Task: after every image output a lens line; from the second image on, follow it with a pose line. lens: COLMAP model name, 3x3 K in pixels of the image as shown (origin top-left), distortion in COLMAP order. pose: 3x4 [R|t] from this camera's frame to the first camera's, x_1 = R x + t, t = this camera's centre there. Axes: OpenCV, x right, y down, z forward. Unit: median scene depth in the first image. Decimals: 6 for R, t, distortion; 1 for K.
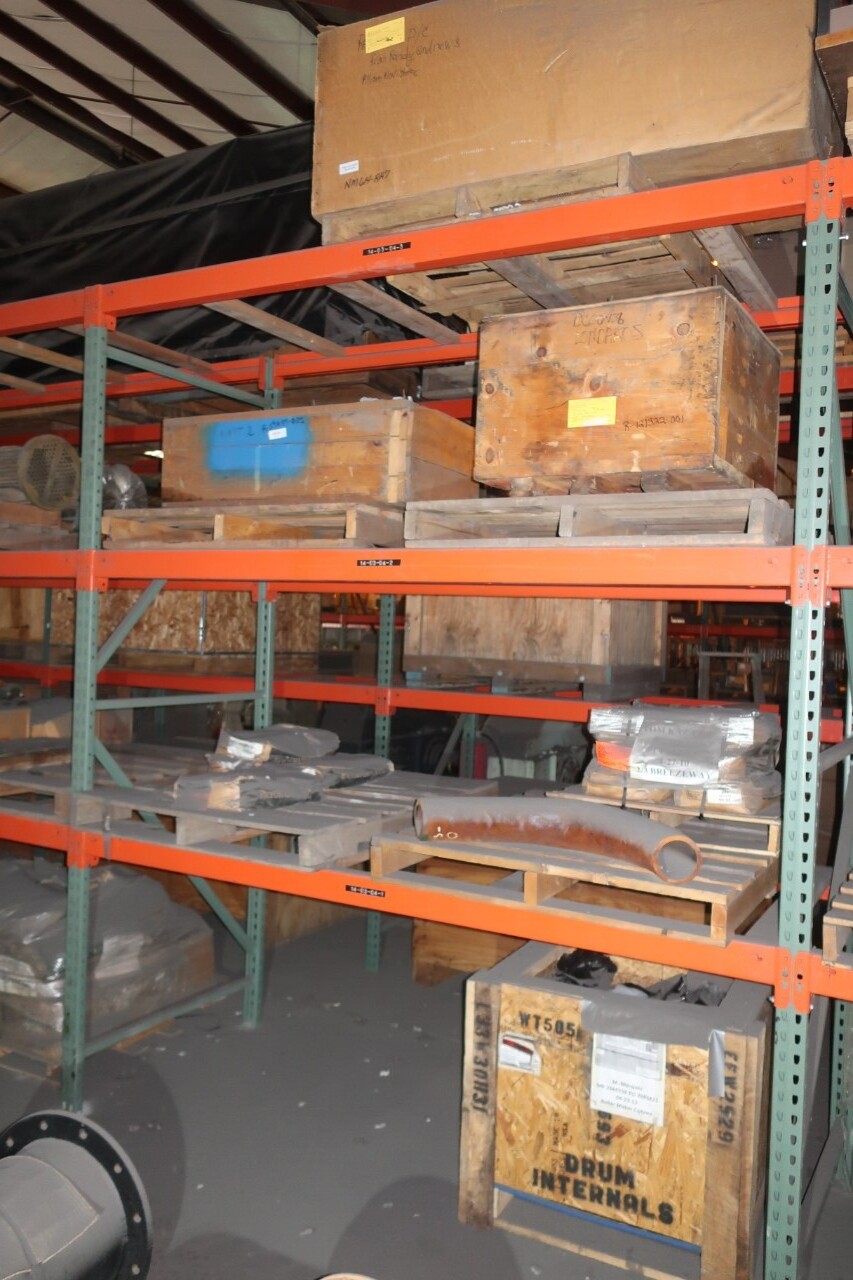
lens RADIAL K [[983.5, 0, 426.5], [0, 983.5, 640.0], [0, 0, 1]] dist [-0.009341, -0.004068]
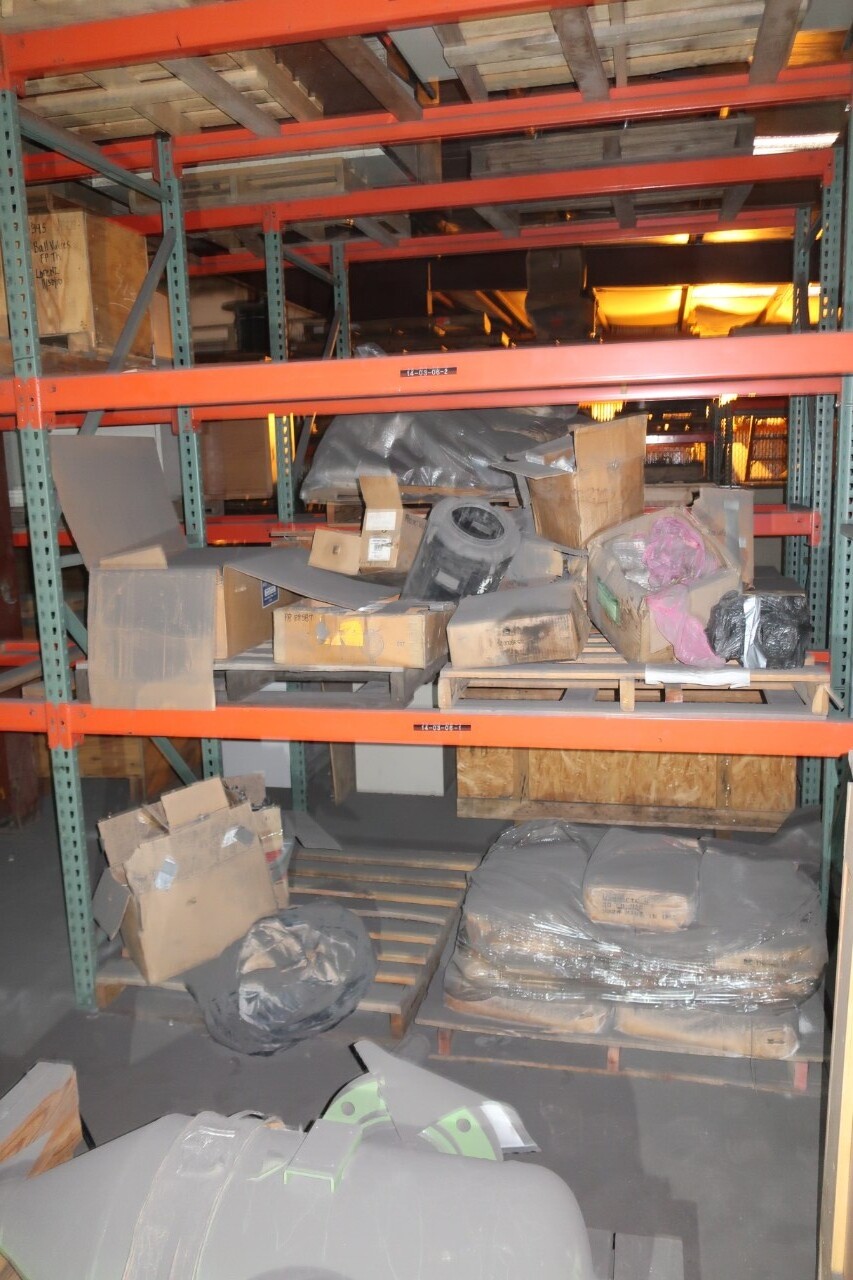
lens RADIAL K [[983.5, 0, 426.5], [0, 983.5, 640.0], [0, 0, 1]] dist [-0.009341, -0.004068]
pose [[0.949630, -0.116381, 0.290962, -0.349070], [0.065535, 0.981705, 0.178777, -0.000232], [-0.306445, -0.150704, 0.939883, 0.105799]]
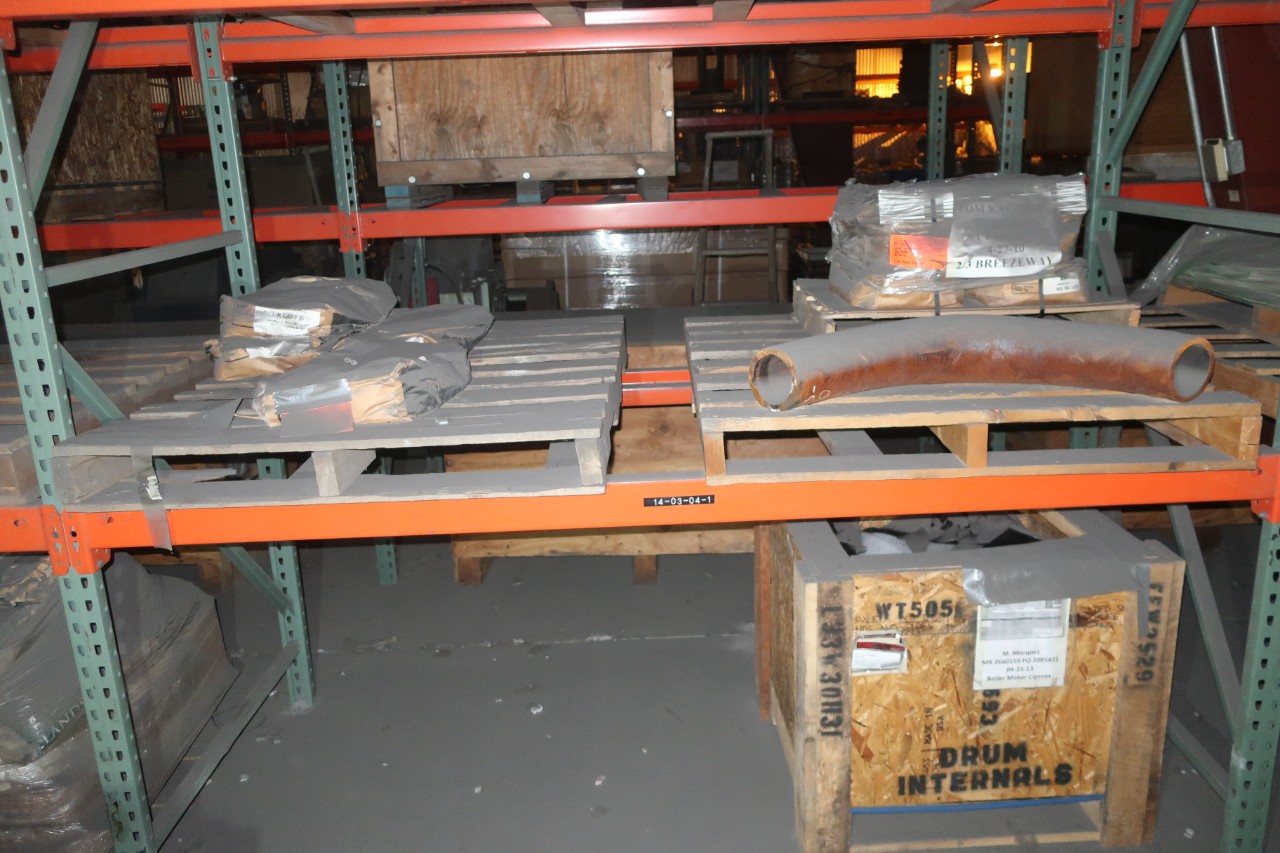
lens RADIAL K [[990.7, 0, 640.0], [0, 990.7, 426.5], [0, 0, 1]] dist [-0.014224, -0.007181]
pose [[0.871297, -0.196326, 0.449775, -0.374959], [0.072399, 0.957888, 0.277866, 0.023007], [-0.485387, -0.209541, 0.848818, 0.466221]]
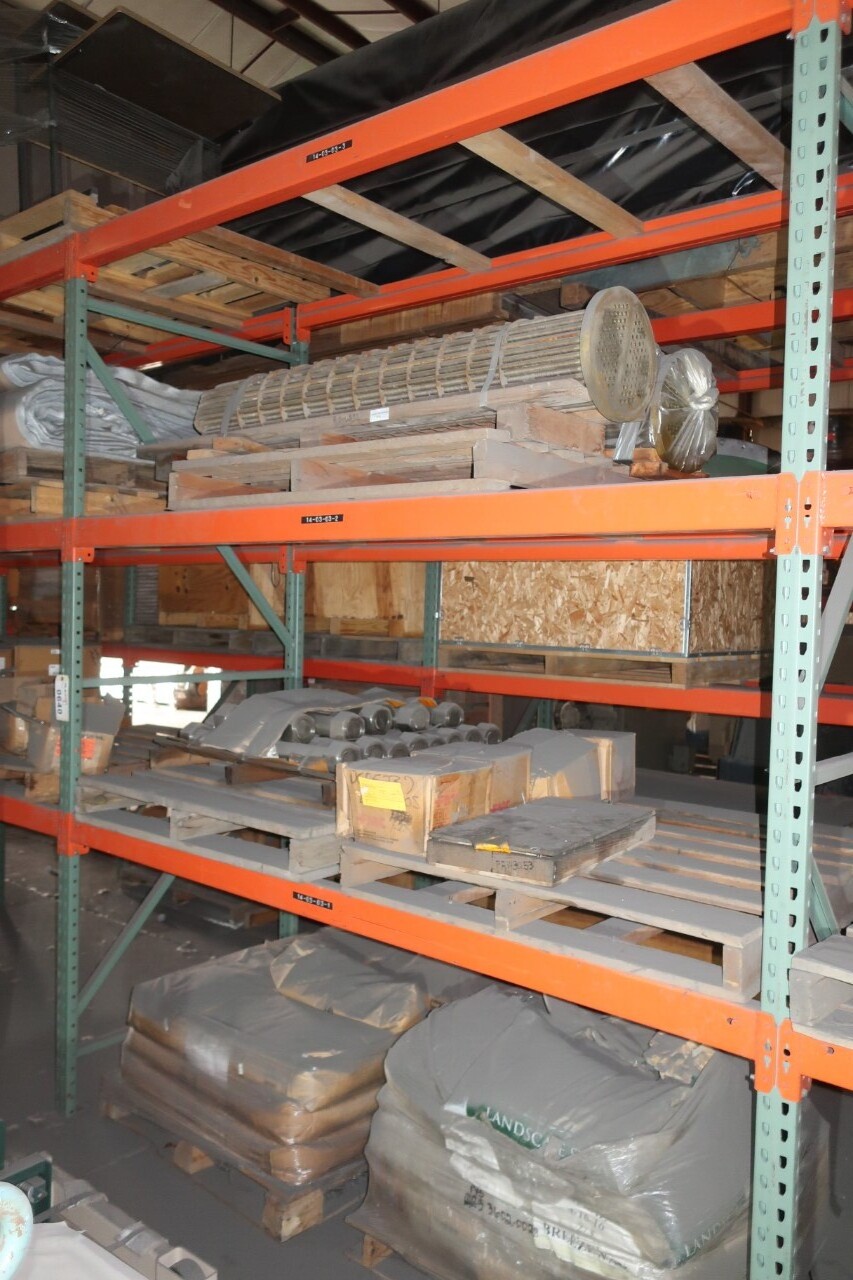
lens RADIAL K [[990.7, 0, 426.5], [0, 990.7, 640.0], [0, 0, 1]] dist [-0.014224, -0.007181]
pose [[0.981159, -0.000875, -0.193200, -0.523808], [0.004298, 0.999841, 0.017297, -0.018750], [0.193154, -0.017801, 0.981007, 0.558489]]
